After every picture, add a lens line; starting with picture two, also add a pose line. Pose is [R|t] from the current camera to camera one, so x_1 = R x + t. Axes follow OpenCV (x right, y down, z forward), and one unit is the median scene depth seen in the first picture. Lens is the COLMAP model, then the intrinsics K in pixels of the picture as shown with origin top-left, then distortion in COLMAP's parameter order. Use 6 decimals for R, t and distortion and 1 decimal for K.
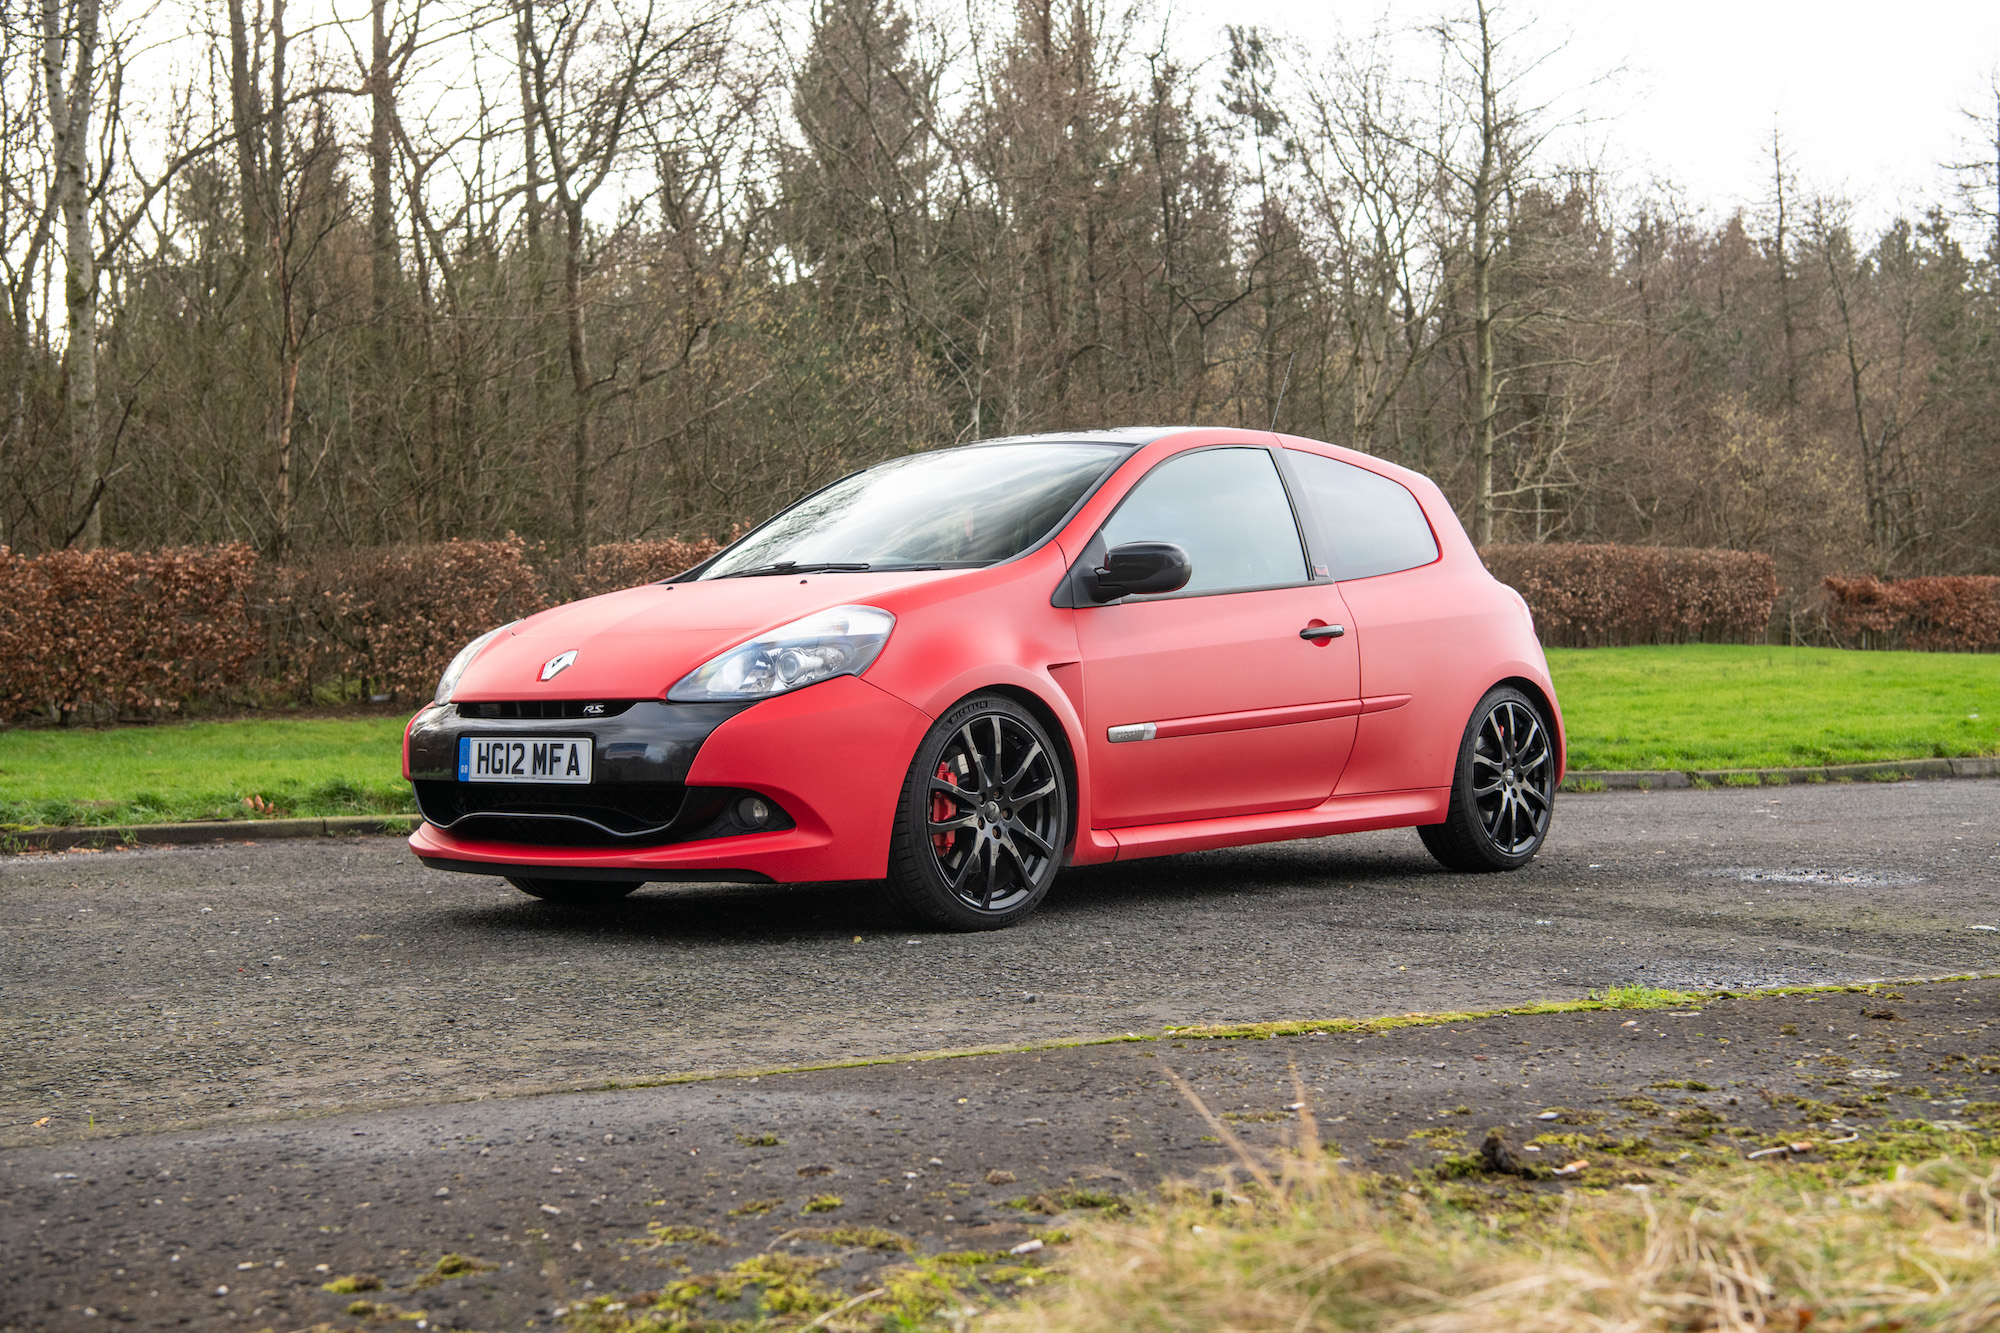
lens RADIAL K [[2644.6, 0, 1000.0], [0, 2644.6, 666.5], [0, 0, 1]] dist [0.106532, 0.402741]
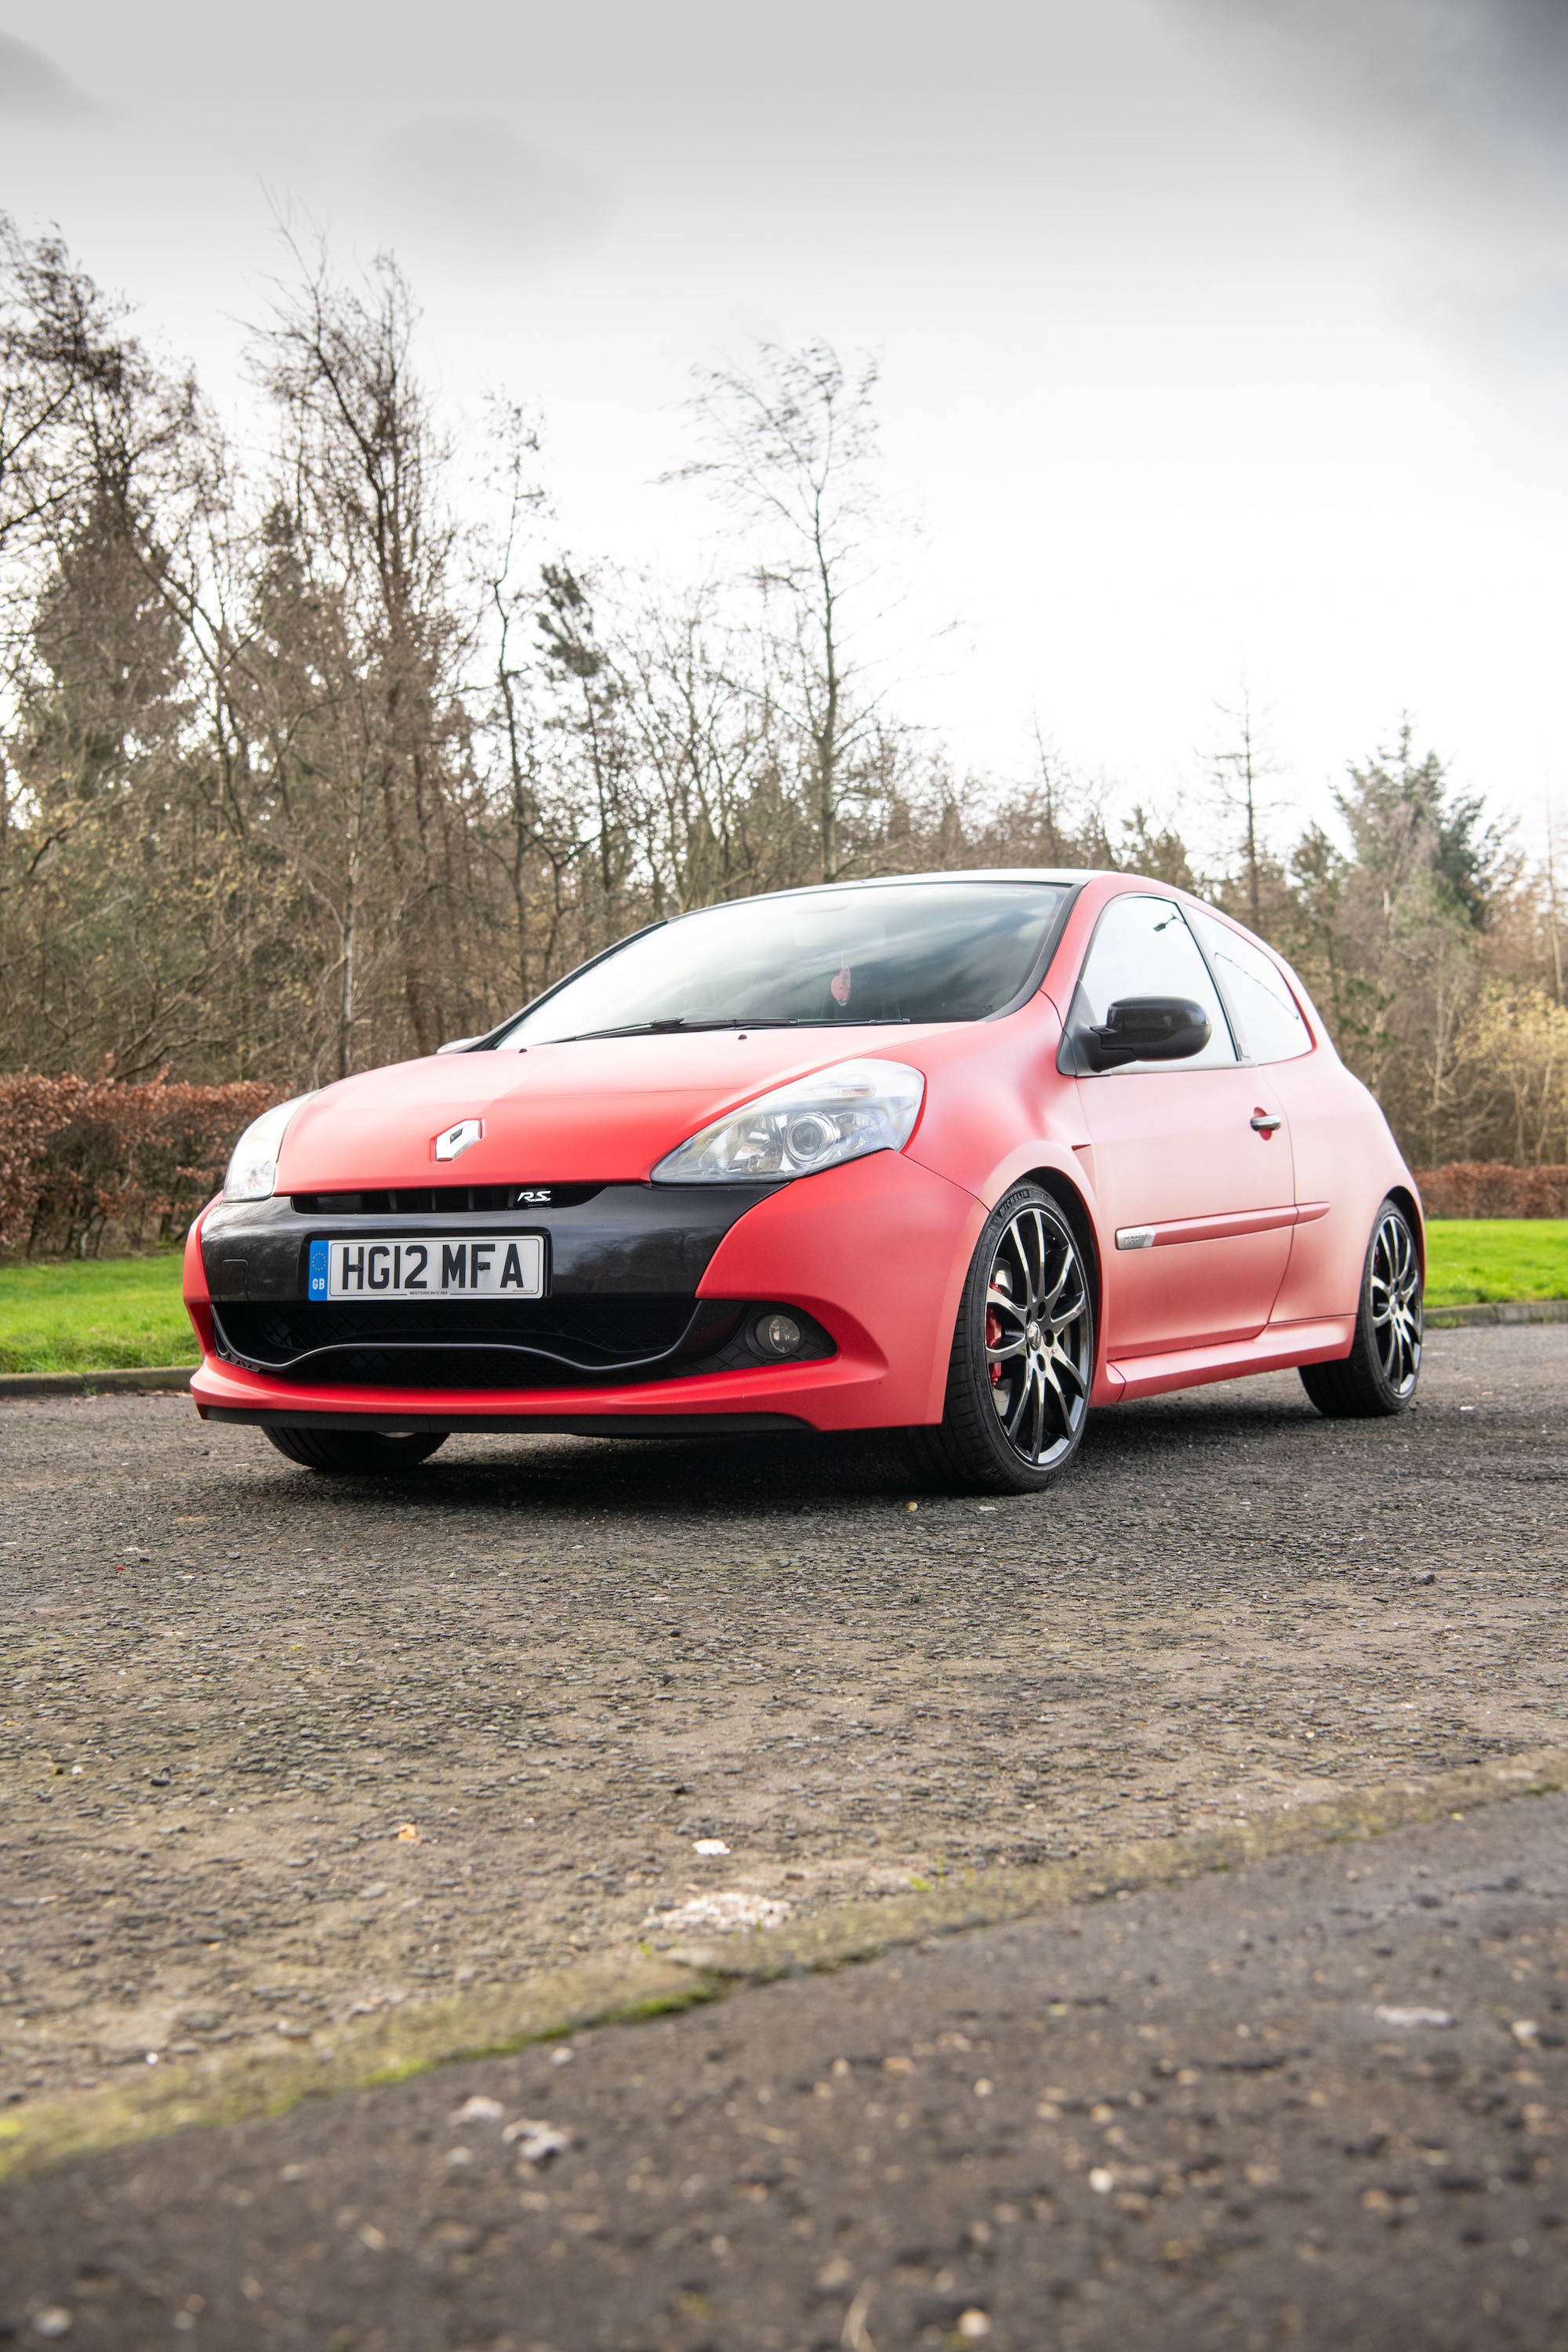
lens RADIAL K [[2677.1, 0, 784.0], [0, 2677.1, 1176.0], [0, 0, 1]] dist [0.011975, 0.002189]
pose [[0.975400, 0.003128, 0.220420, -0.234824], [0.002807, 0.999642, -0.026608, 0.028497], [-0.220425, 0.026572, 0.975042, 0.257680]]
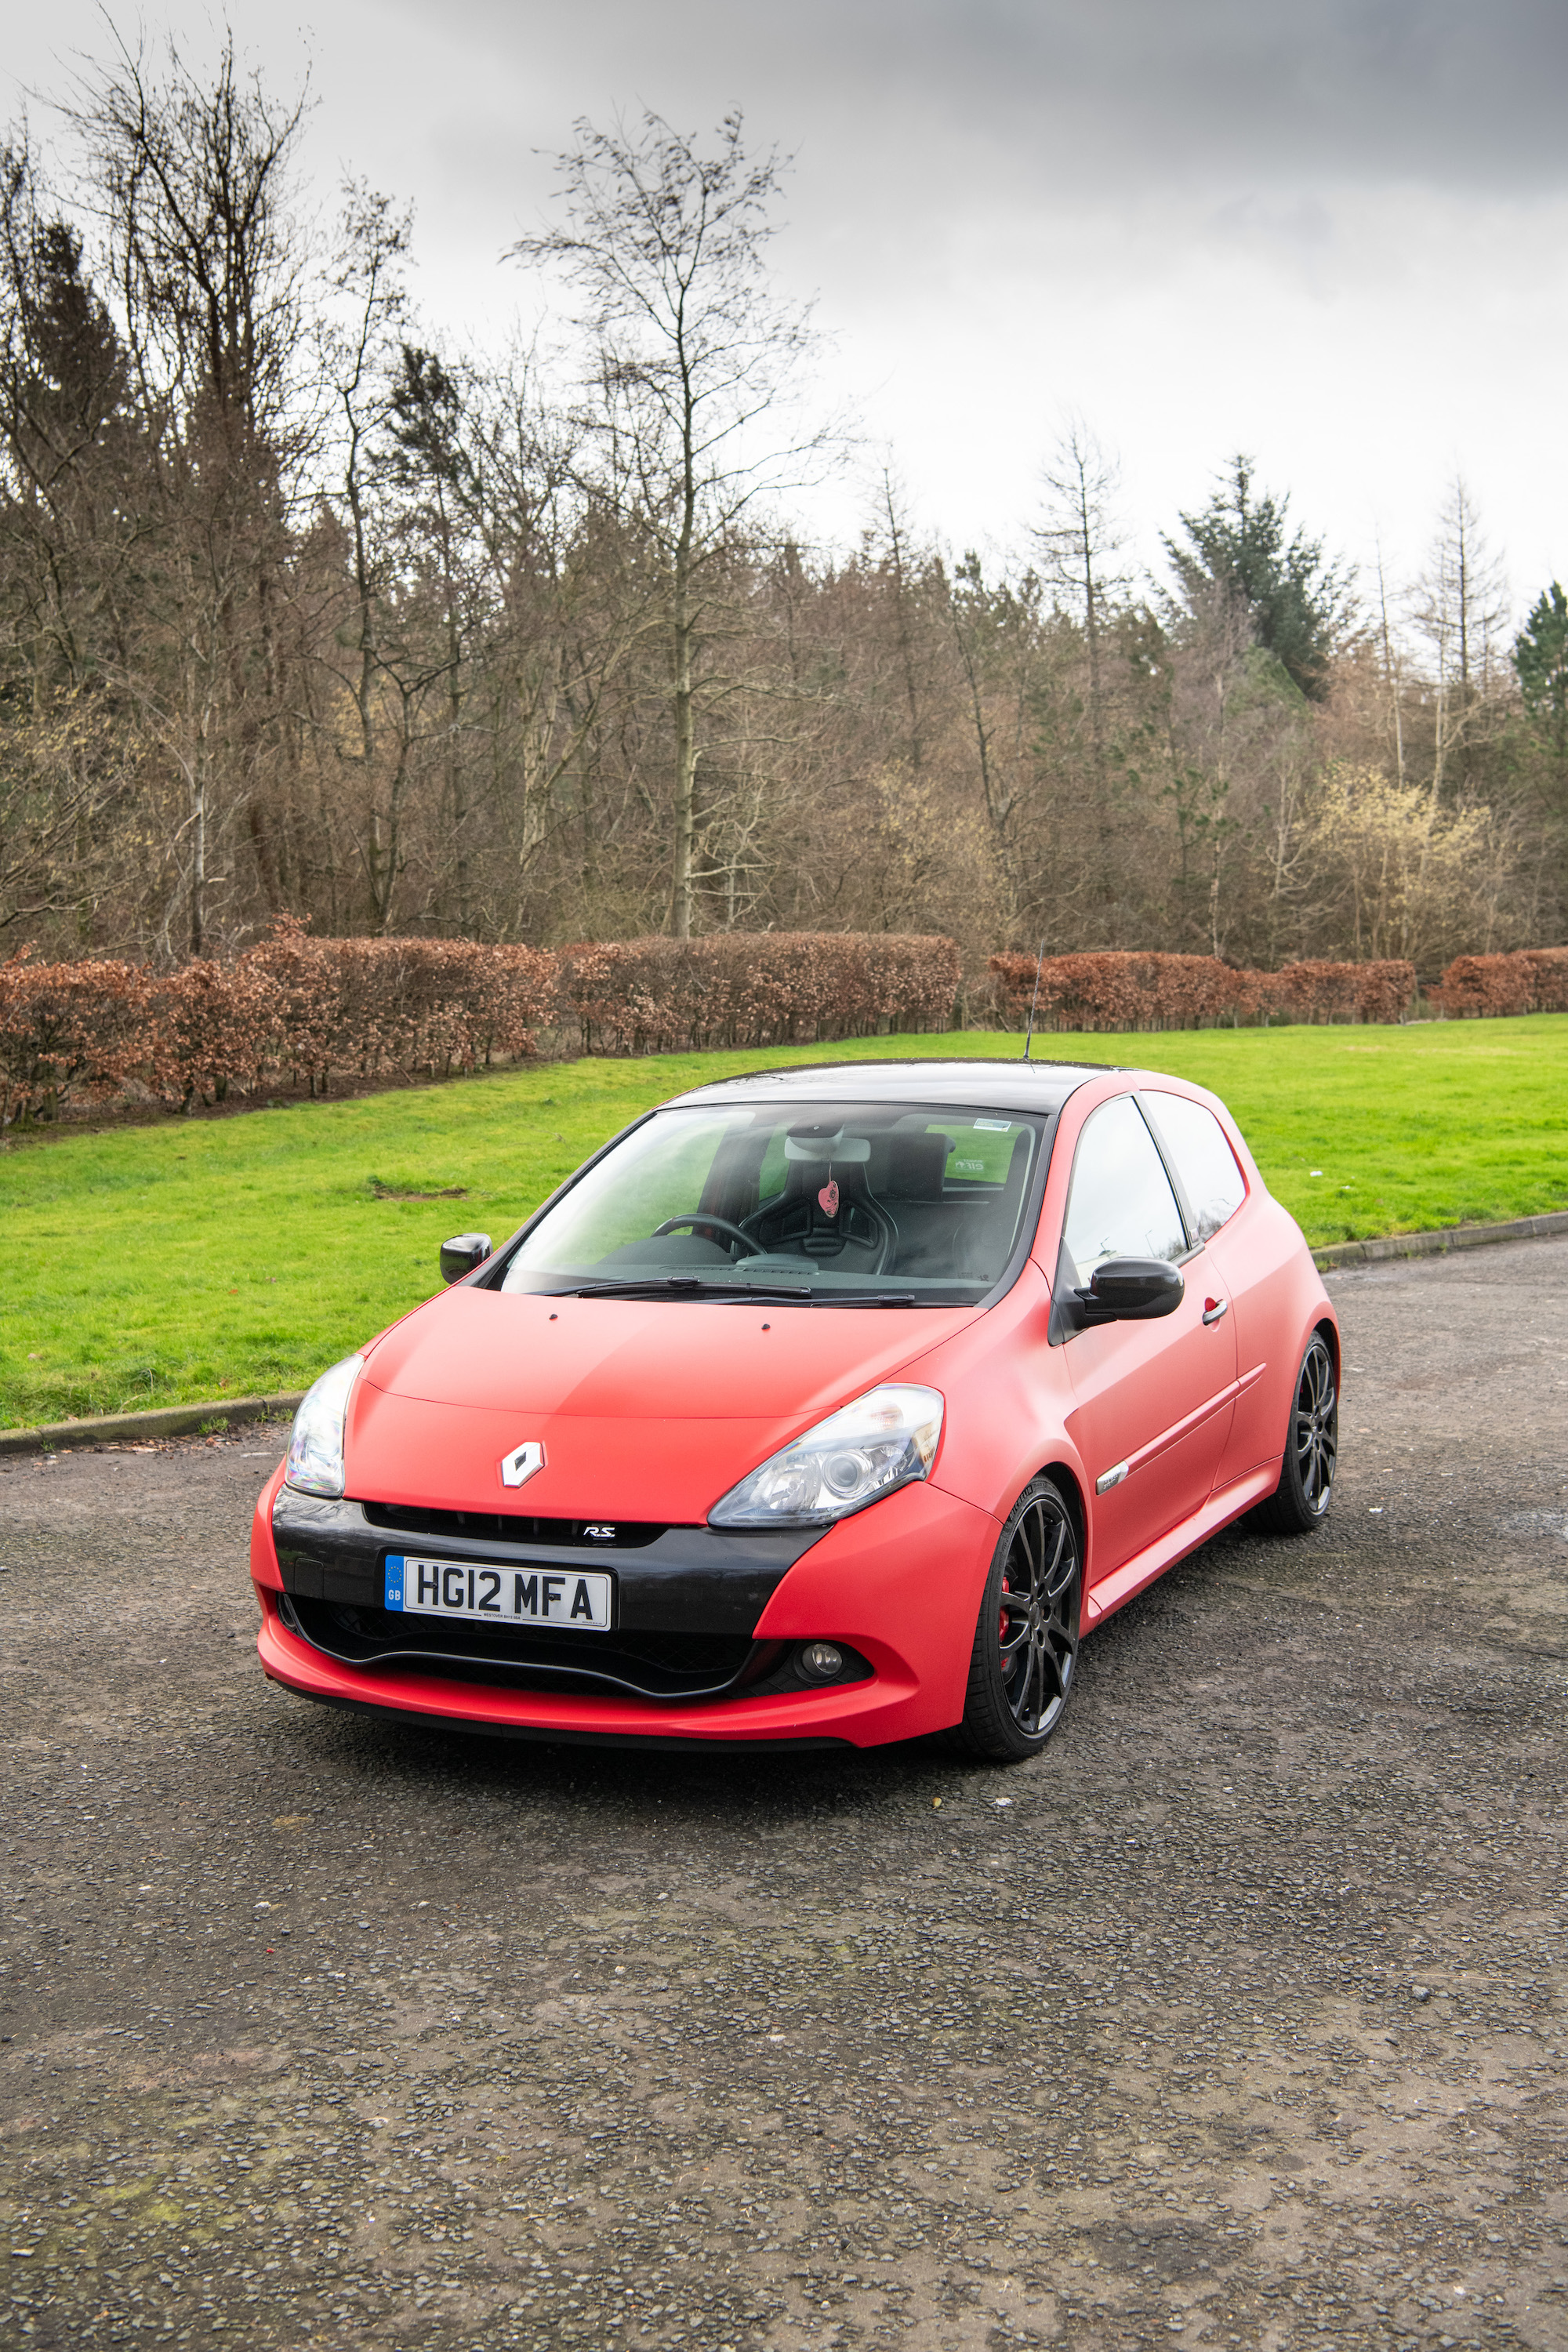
lens RADIAL K [[2737.5, 0, 782.1], [0, 2737.5, 1127.9], [0, 0, 1]] dist [0.024089, 0.016655]
pose [[0.958217, -0.015678, 0.285612, -0.316676], [-0.000736, 0.998358, 0.057272, -0.144738], [-0.286041, -0.055089, 0.956633, 0.190793]]
